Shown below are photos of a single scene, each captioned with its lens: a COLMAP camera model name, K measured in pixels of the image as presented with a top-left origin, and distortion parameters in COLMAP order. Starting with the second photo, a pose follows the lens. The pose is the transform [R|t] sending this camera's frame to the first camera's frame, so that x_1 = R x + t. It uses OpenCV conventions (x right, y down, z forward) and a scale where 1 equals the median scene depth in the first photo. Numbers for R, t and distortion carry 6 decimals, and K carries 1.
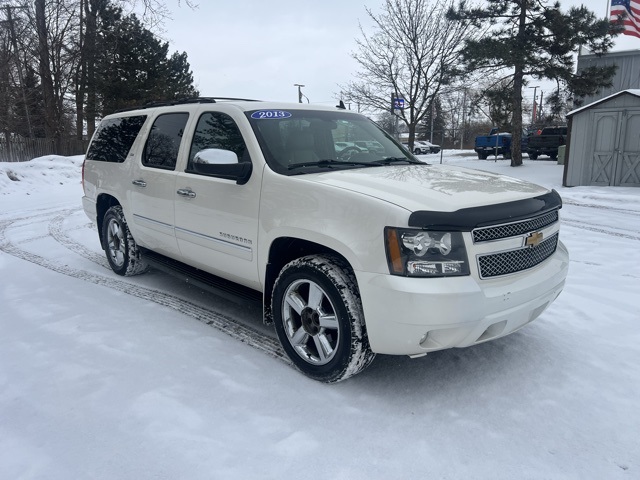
lens RADIAL K [[496.4, 0, 320.0], [0, 496.4, 240.0], [0, 0, 1]] dist [0.068860, -0.091226]
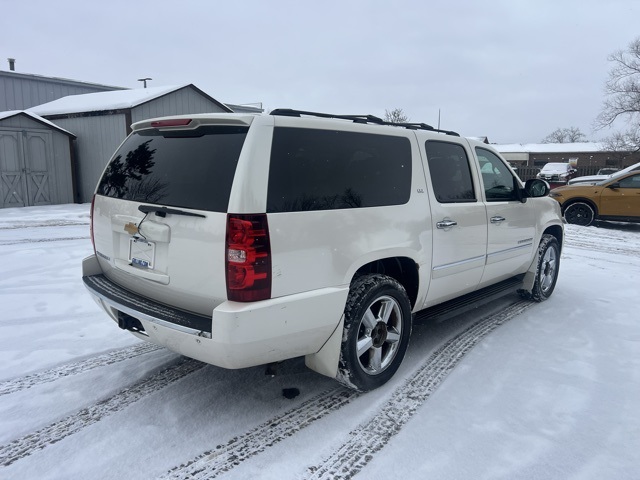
lens RADIAL K [[496.4, 0, 320.0], [0, 496.4, 240.0], [0, 0, 1]] dist [0.068860, -0.091226]
pose [[-0.105010, -0.149894, 0.983110, -1.199323], [0.174677, 0.970426, 0.166618, -0.273822], [-0.979010, 0.189223, -0.075721, 1.334336]]
